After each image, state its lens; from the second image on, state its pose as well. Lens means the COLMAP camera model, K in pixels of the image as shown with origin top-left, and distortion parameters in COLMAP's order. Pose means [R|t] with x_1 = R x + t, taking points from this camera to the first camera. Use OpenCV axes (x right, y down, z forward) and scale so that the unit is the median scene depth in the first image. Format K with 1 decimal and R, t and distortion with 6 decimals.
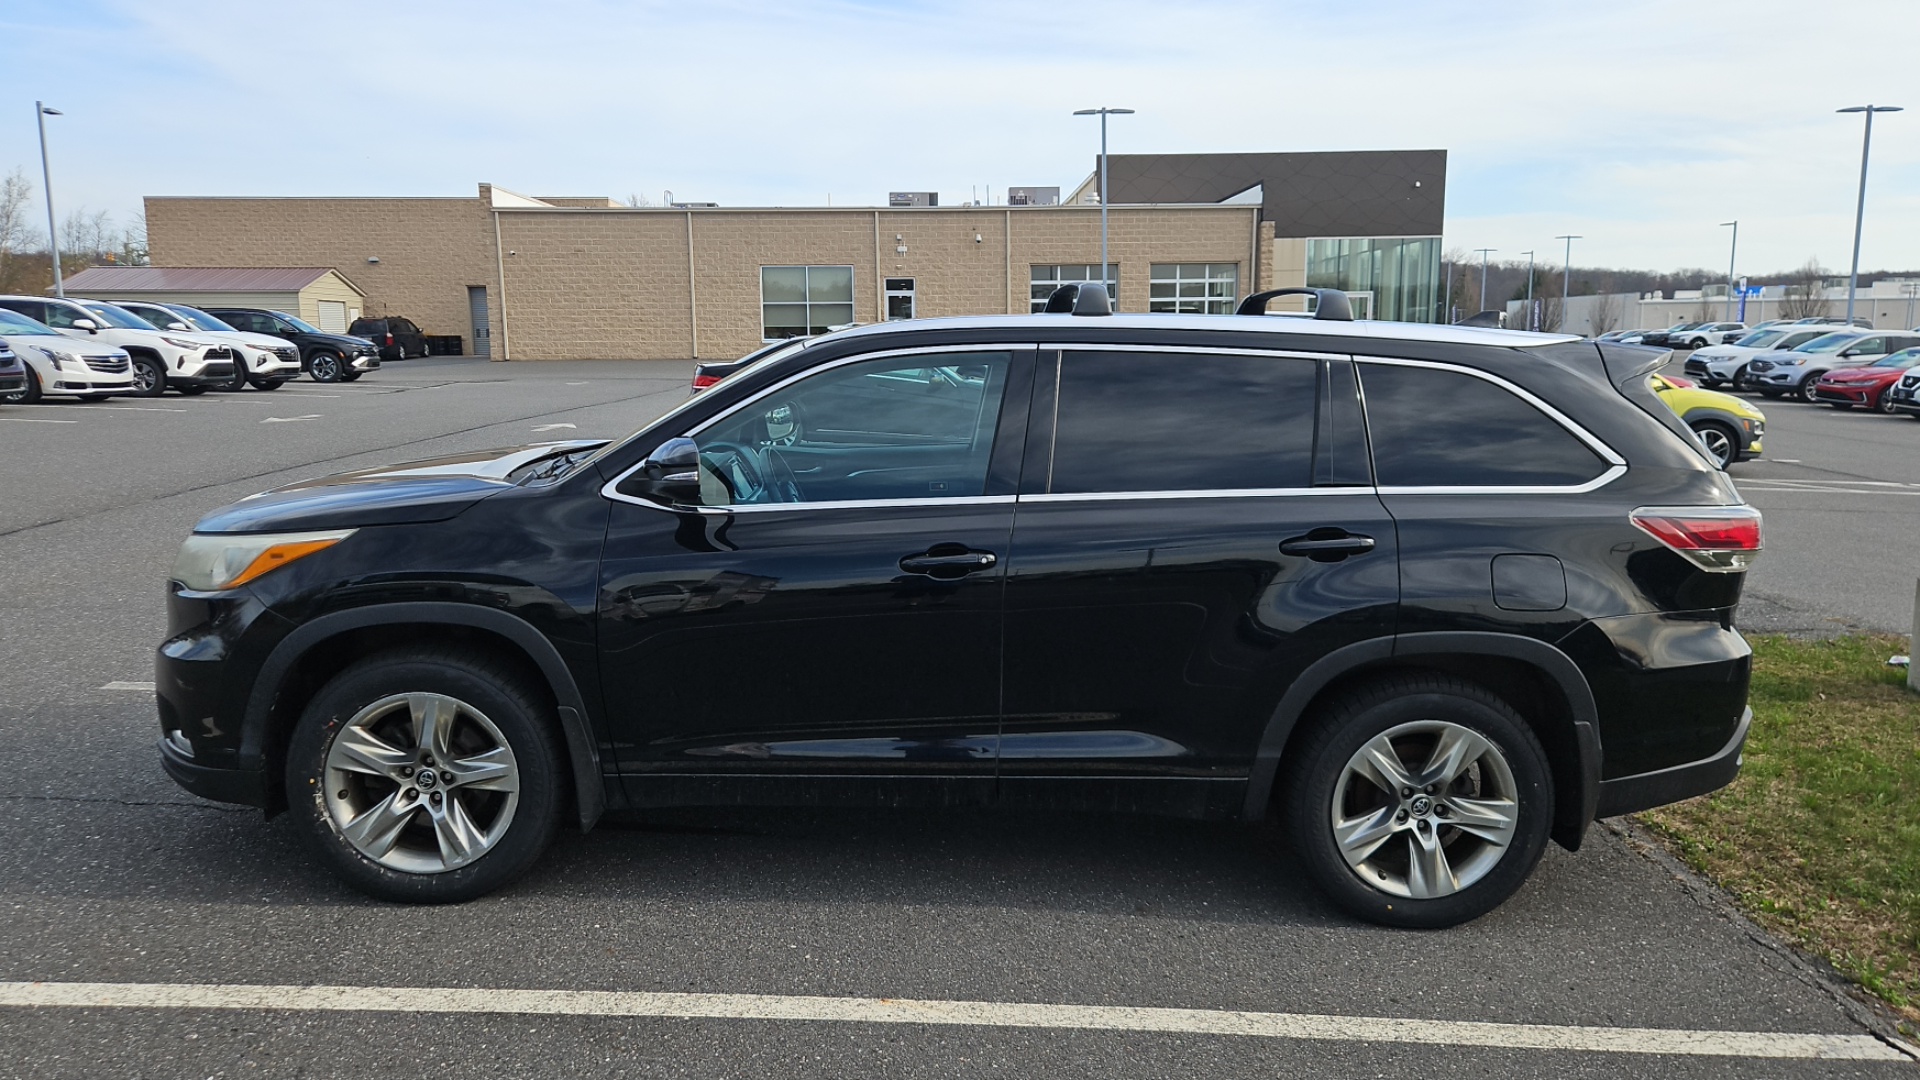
lens RADIAL K [[1383.8, 0, 960.0], [0, 1383.8, 540.0], [0, 0, 1]] dist [0.085326, -0.091459]
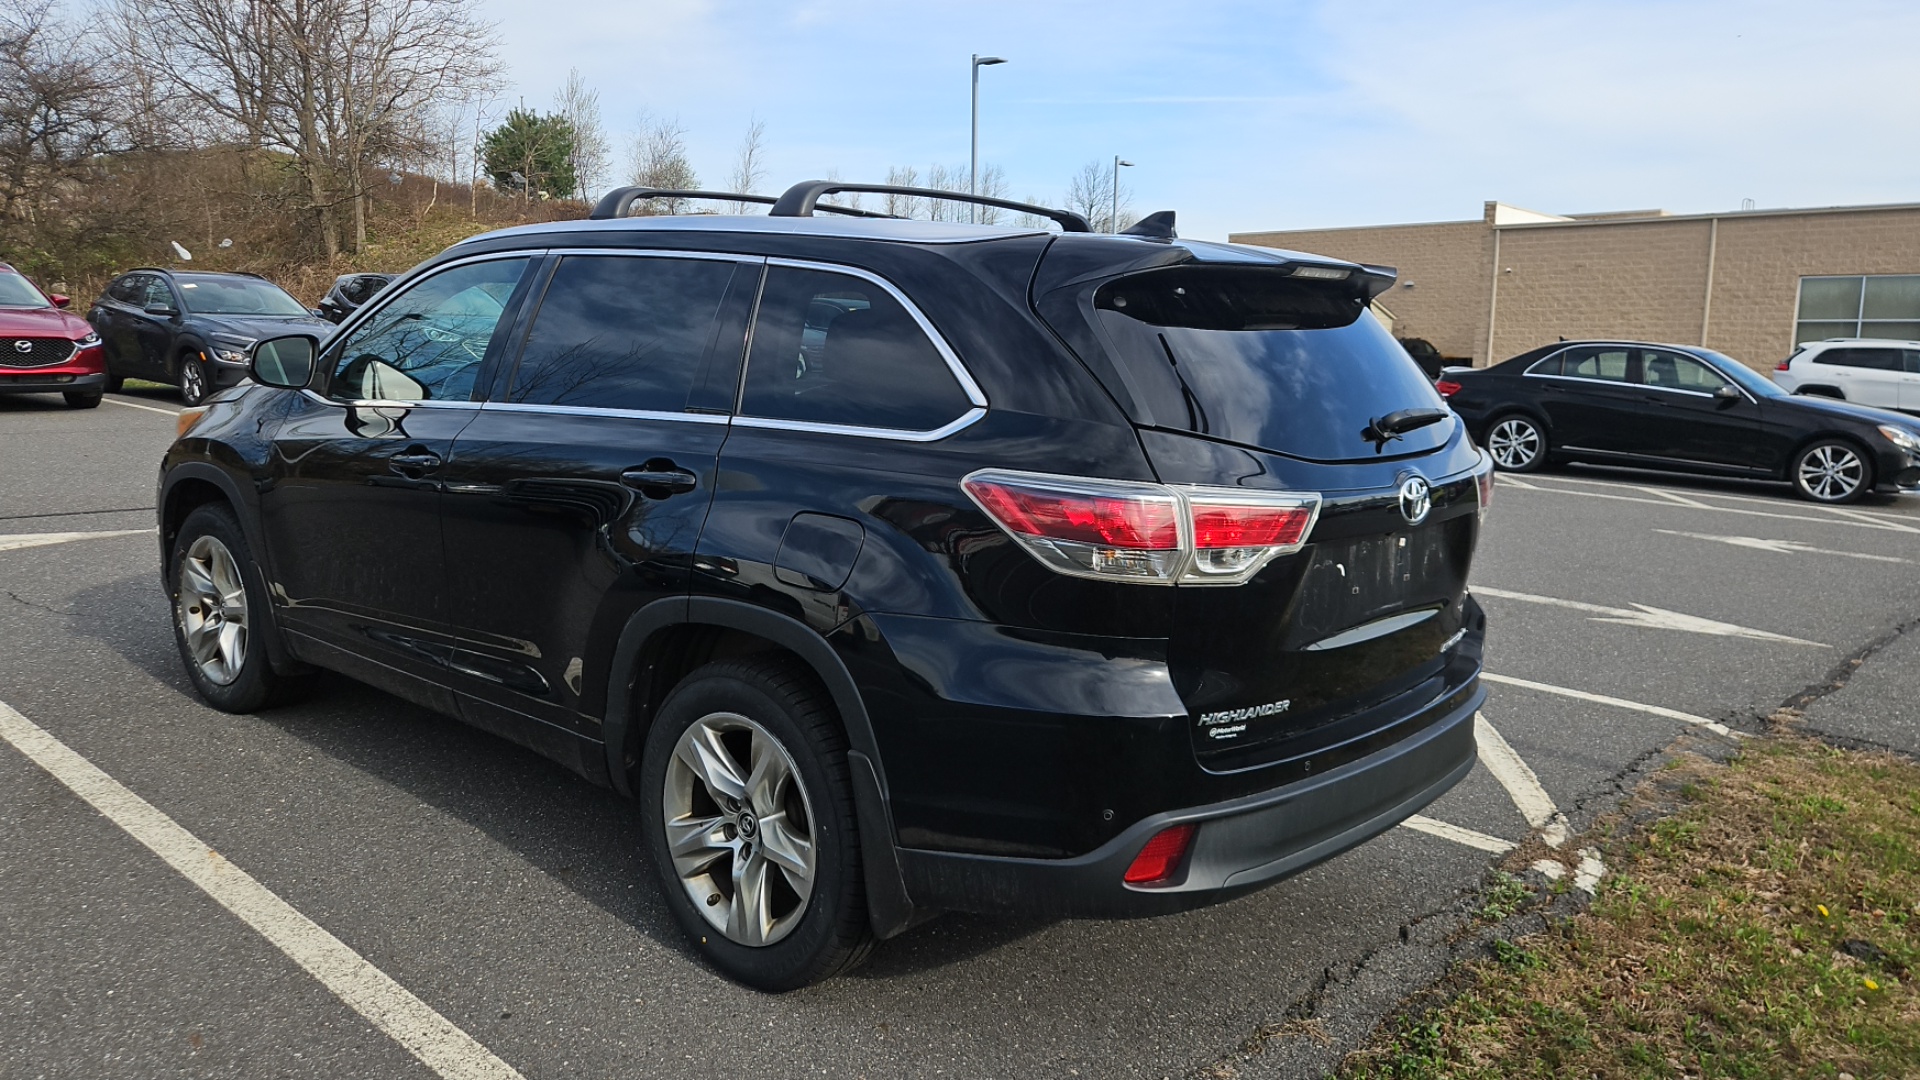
lens RADIAL K [[1383.8, 0, 960.0], [0, 1383.8, 540.0], [0, 0, 1]] dist [0.085326, -0.091459]
pose [[0.740196, 0.108167, -0.663633, 0.903354], [-0.120884, 0.992302, 0.026907, -0.004494], [0.661435, 0.060306, 0.747574, 0.475034]]
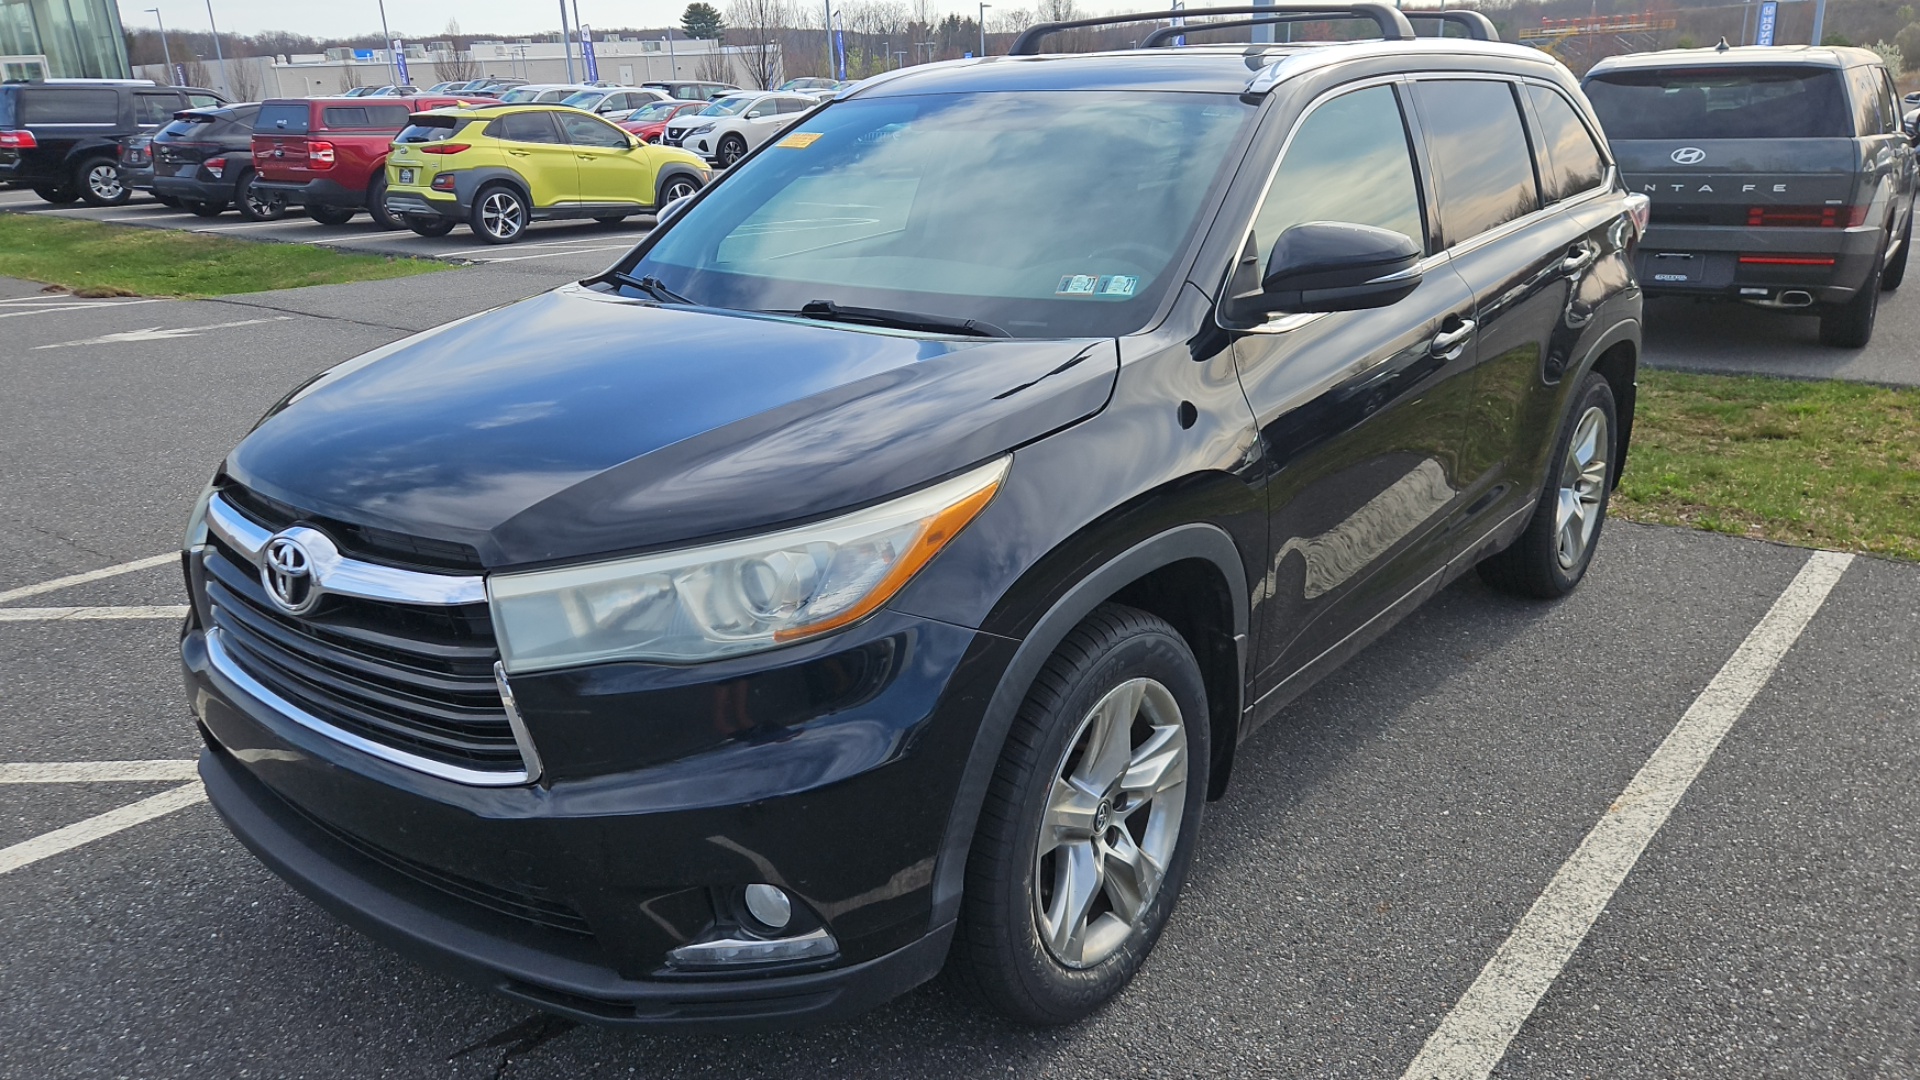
lens RADIAL K [[1383.8, 0, 960.0], [0, 1383.8, 540.0], [0, 0, 1]] dist [0.085326, -0.091459]
pose [[0.637297, -0.266908, 0.722919, -0.817260], [0.150746, 0.963158, 0.222715, -0.097934], [-0.755730, -0.032959, 0.654053, 0.615783]]
